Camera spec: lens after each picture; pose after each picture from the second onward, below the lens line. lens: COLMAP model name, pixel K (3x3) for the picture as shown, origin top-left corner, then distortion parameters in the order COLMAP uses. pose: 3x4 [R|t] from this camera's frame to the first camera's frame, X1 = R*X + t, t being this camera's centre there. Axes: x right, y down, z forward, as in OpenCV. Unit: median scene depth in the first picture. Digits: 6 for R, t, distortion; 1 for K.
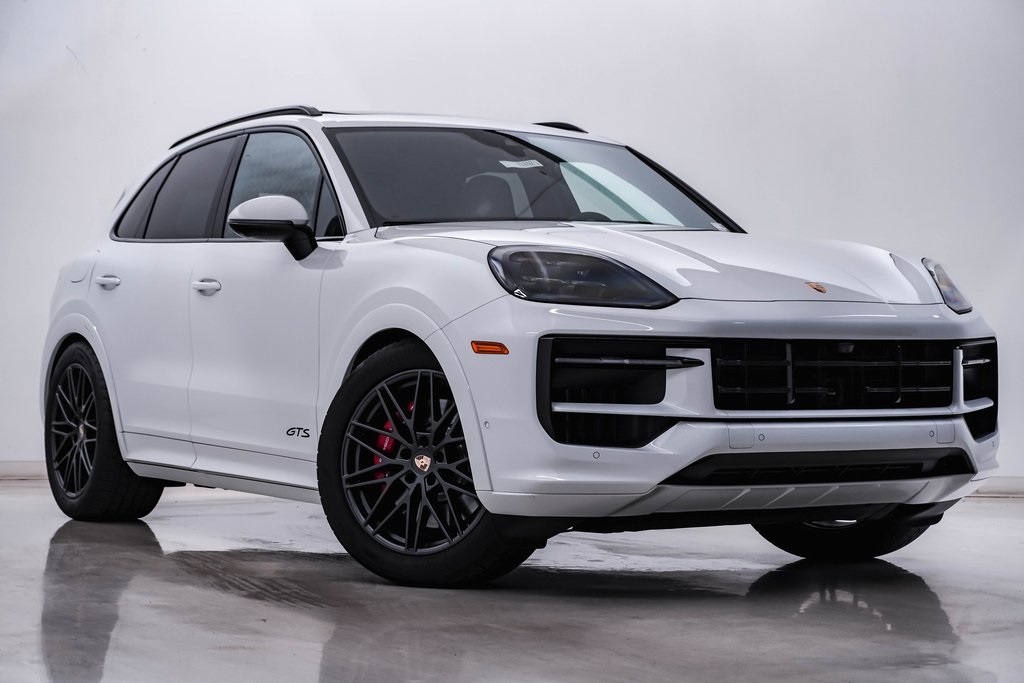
lens RADIAL K [[2274.6, 0, 513.2], [0, 2274.6, 341.5], [0, 0, 1]] dist [-0.040627, 0.000000]
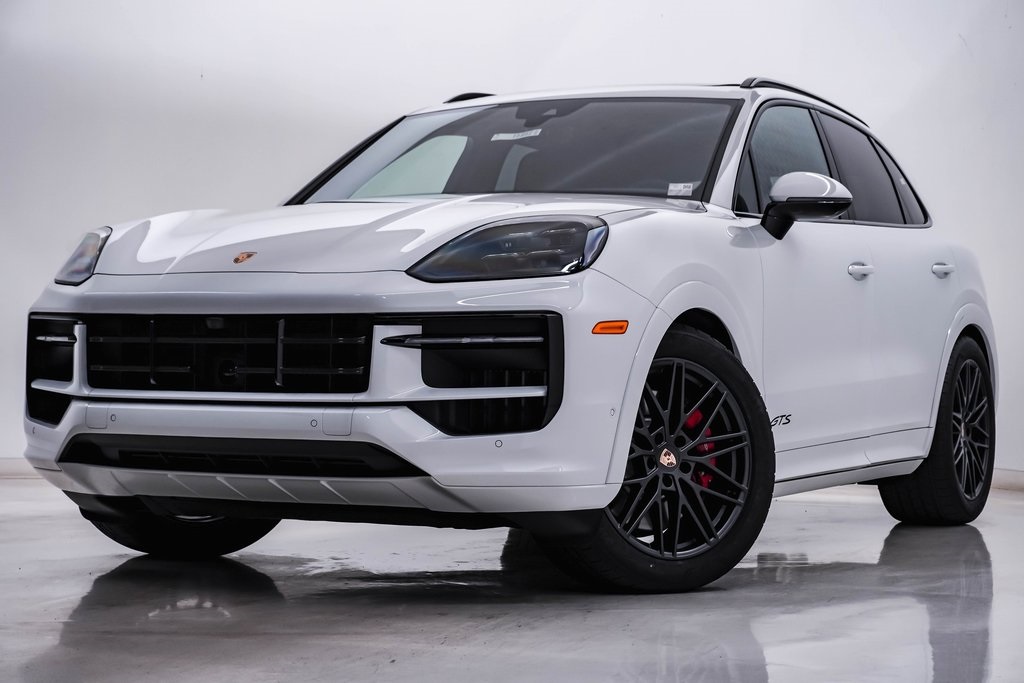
lens RADIAL K [[2274.6, 0, 507.9], [0, 2274.6, 342.8], [0, 0, 1]] dist [-0.040627, 0.000000]
pose [[0.512360, -0.003725, -0.858763, 0.966937], [0.000046, 0.999991, -0.004310, 0.014346], [0.858771, 0.002169, 0.512356, 0.631719]]
